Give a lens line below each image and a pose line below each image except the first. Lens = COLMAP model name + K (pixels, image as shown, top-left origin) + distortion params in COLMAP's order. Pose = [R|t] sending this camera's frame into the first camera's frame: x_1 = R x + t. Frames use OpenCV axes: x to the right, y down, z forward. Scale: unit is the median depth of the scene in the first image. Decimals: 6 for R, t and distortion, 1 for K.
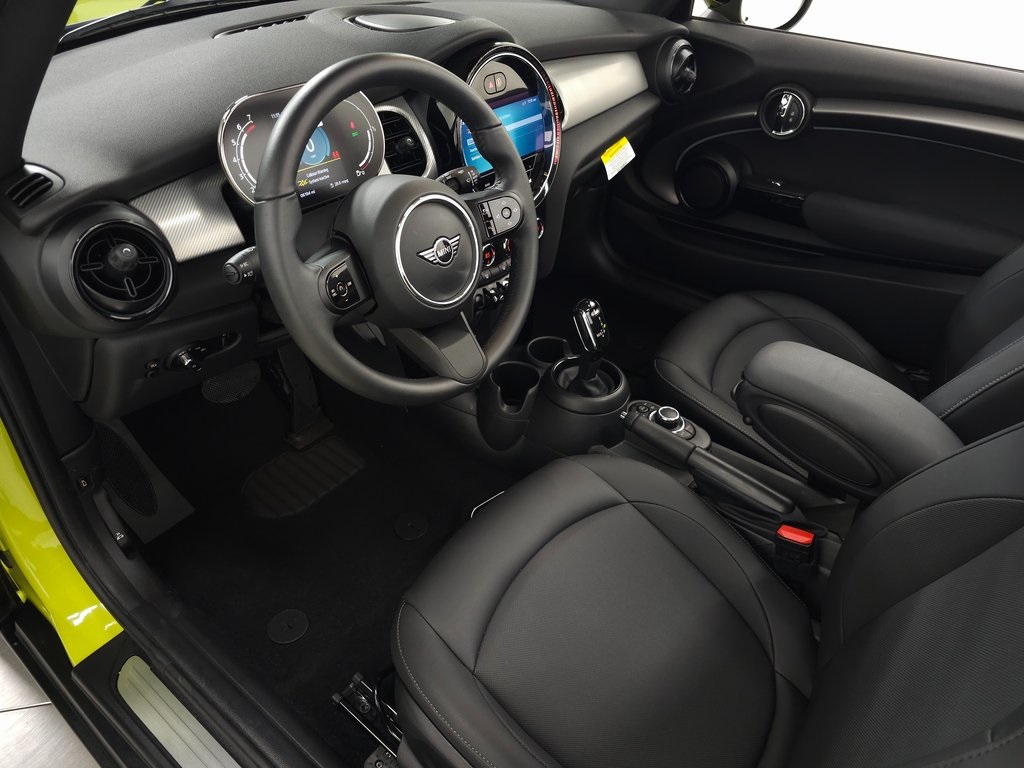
lens RADIAL K [[687.0, 0, 512.0], [0, 687.0, 384.0], [0, 0, 1]] dist [-0.041823, 0.000950]
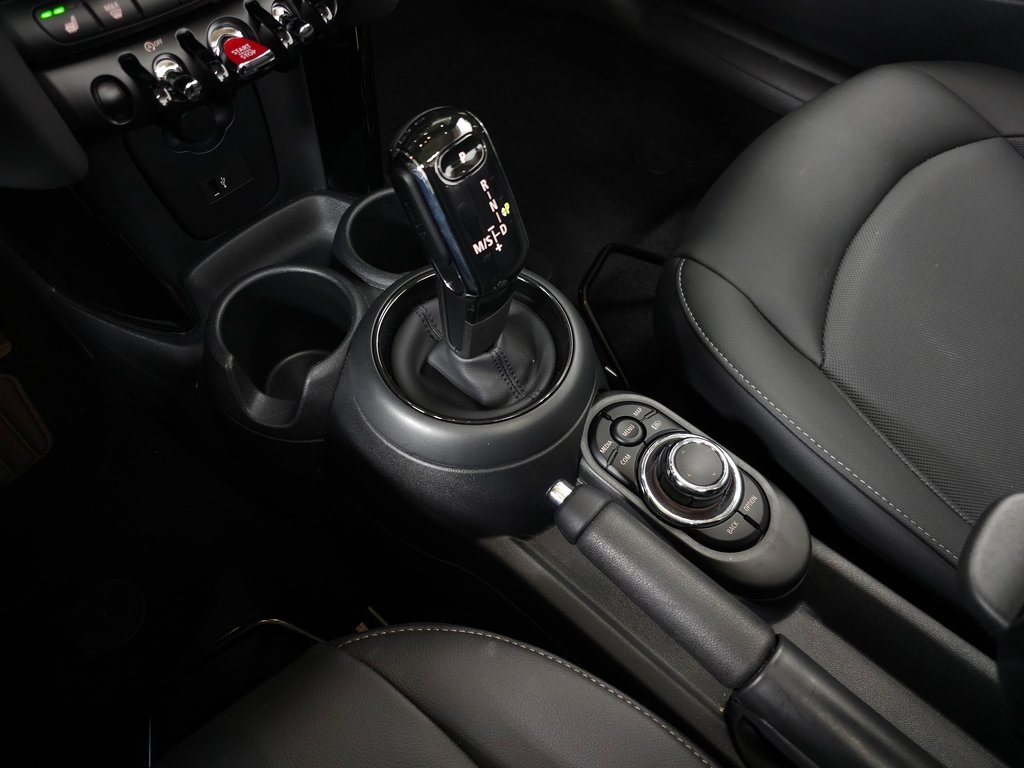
lens RADIAL K [[687.0, 0, 512.0], [0, 687.0, 384.0], [0, 0, 1]] dist [-0.041823, 0.000950]
pose [[0.998909, 0.036238, -0.029442, 0.142130], [-0.024076, 0.940050, 0.340186, -0.108702], [0.040005, -0.339106, 0.939897, 0.678483]]
